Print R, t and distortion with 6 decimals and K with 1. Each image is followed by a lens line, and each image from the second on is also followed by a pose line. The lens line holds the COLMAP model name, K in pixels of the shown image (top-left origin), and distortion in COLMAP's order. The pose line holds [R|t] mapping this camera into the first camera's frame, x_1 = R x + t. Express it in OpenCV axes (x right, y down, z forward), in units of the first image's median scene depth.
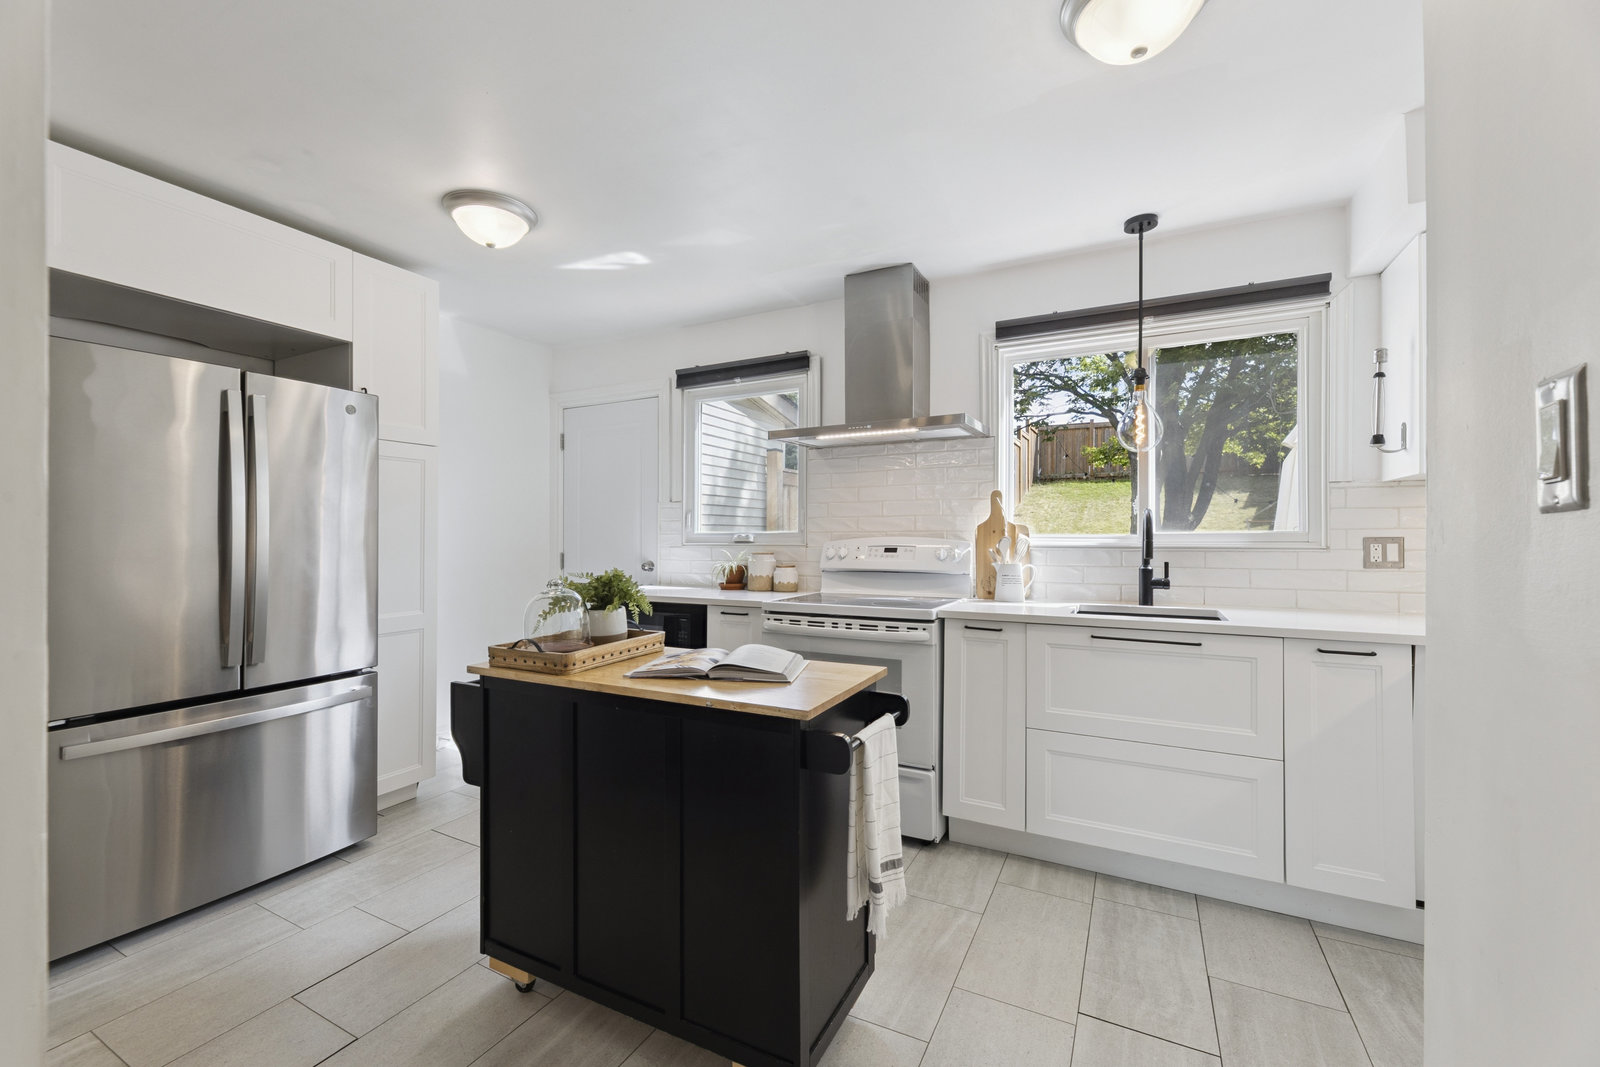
lens RADIAL K [[653.1, 0, 759.8], [0, 653.1, 532.8], [0, 0, 1]] dist [-0.002049, 0.000016]
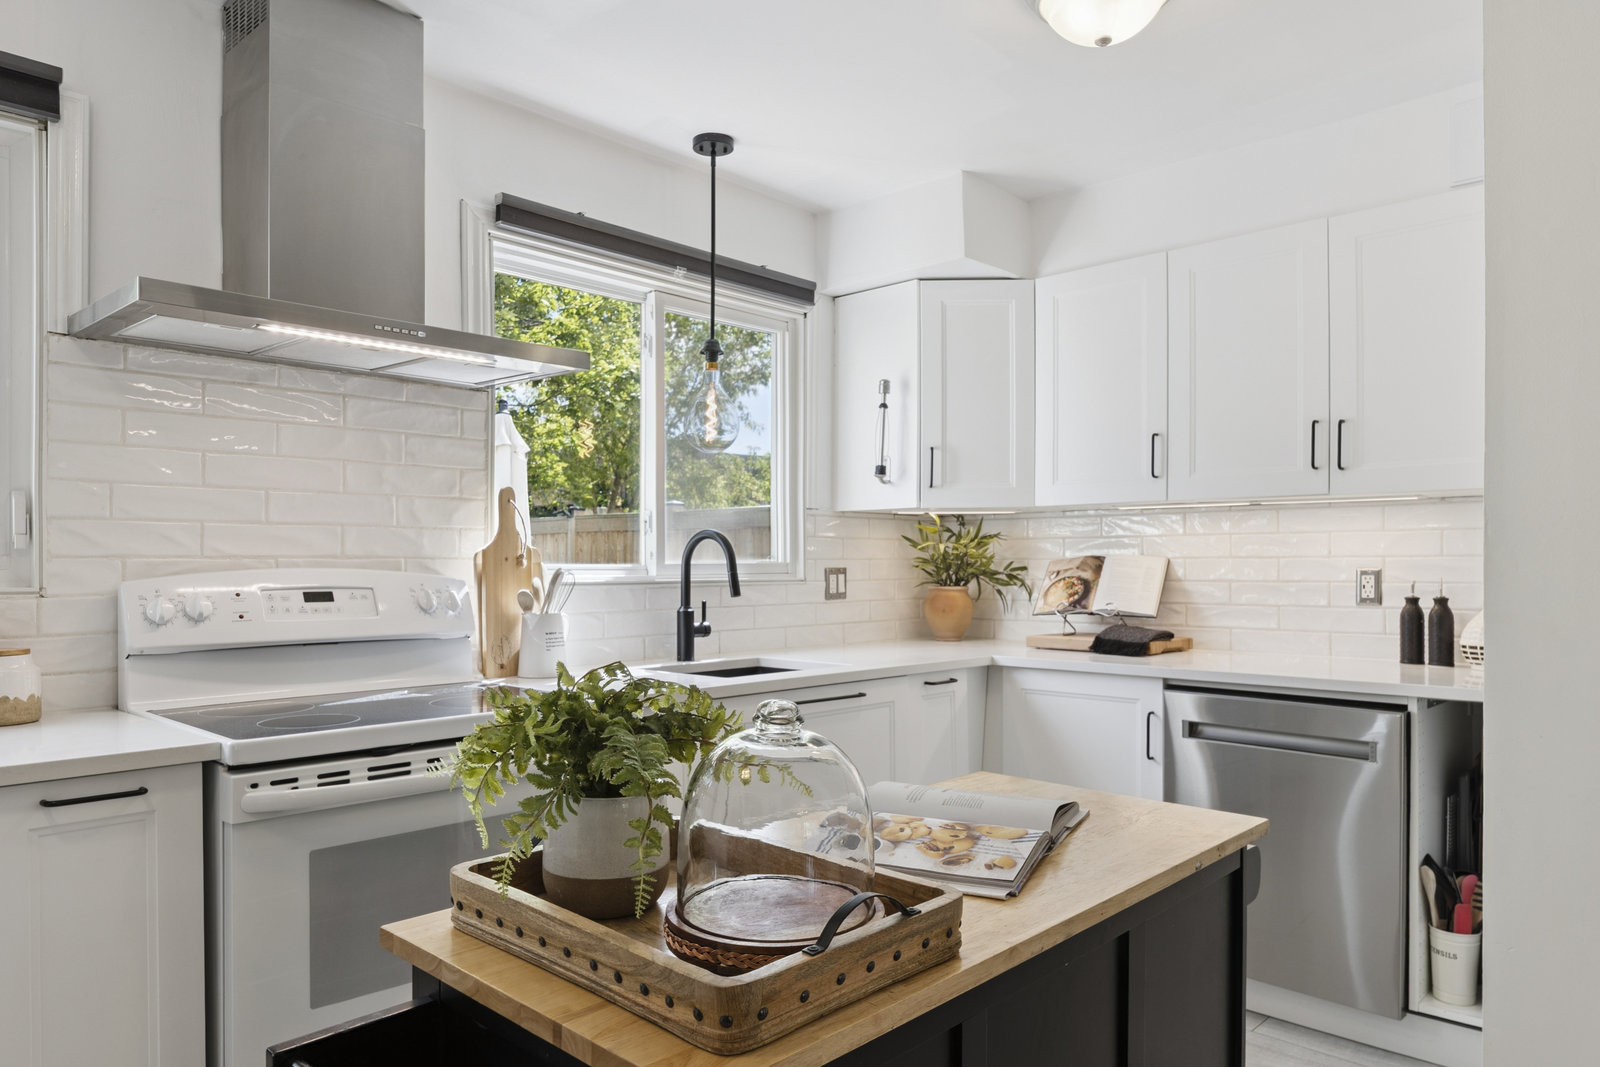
lens RADIAL K [[1087.5, 0, 796.5], [0, 1087.5, 556.4], [0, 0, 1]] dist [-0.000429, 0.000197]
pose [[0.241480, 0.009102, 0.970363, -0.516472], [-0.004043, 0.999957, -0.008373, 0.003101], [-0.970397, -0.001902, 0.241506, 0.537308]]
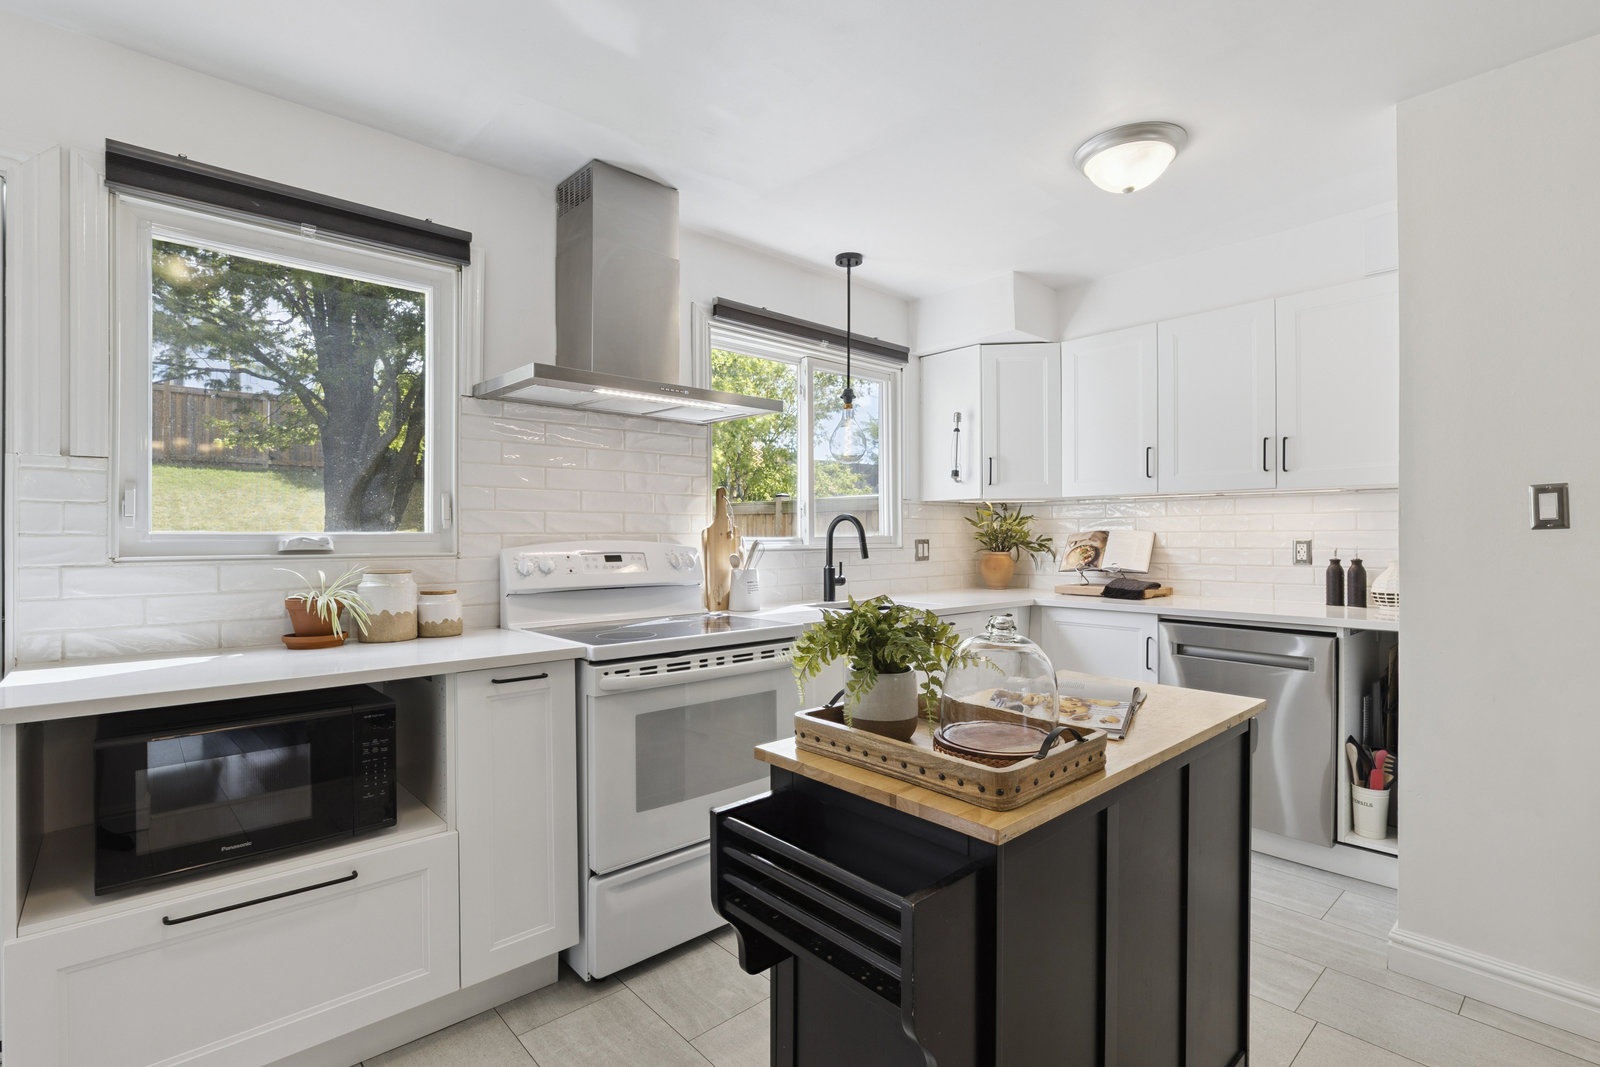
lens RADIAL K [[768.5, 0, 785.8], [0, 768.5, 532.9], [0, 0, 1]] dist [-0.005432, -0.000296]
pose [[0.319526, 0.006572, 0.947555, -0.613654], [-0.002162, 0.999978, -0.006206, 0.002977], [-0.947575, -0.000066, 0.319533, 0.600334]]
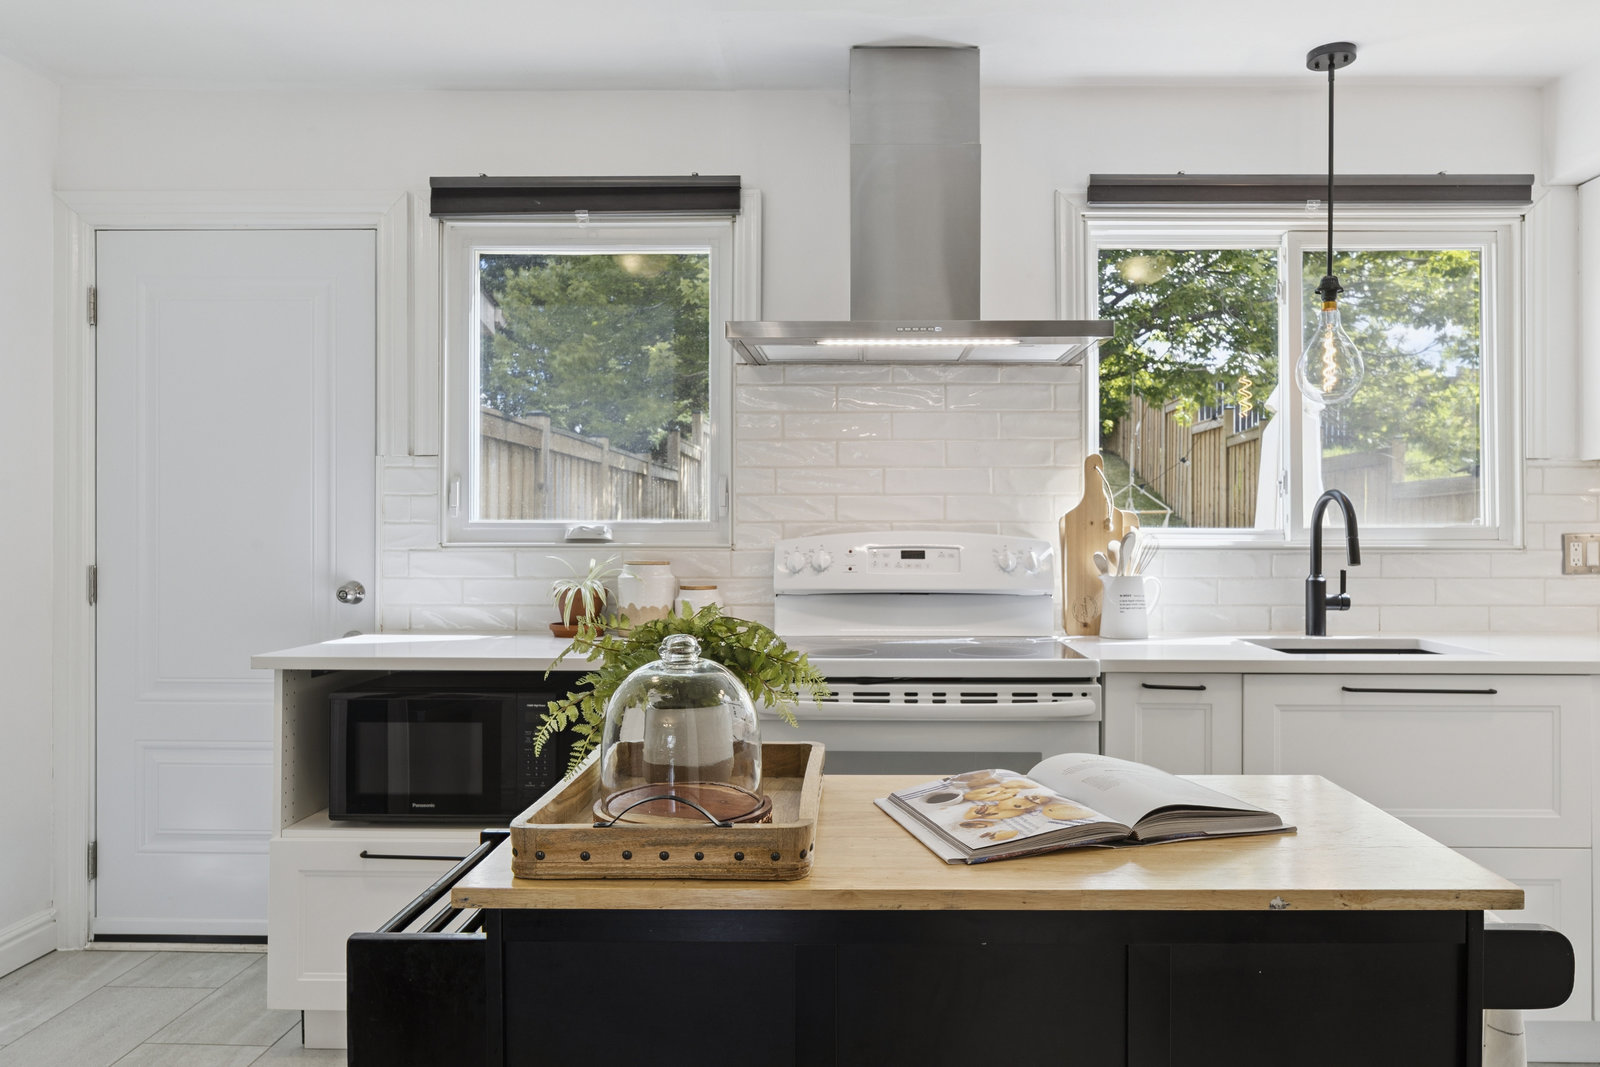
lens RADIAL K [[1090.5, 0, 810.9], [0, 1090.5, 521.0], [0, 0, 1]] dist [-0.004320, -0.002131]
pose [[0.886488, 0.007999, 0.462682, -0.340749], [-0.005744, 0.999964, -0.006283, 0.004379], [-0.462715, 0.002912, 0.886502, 0.238459]]
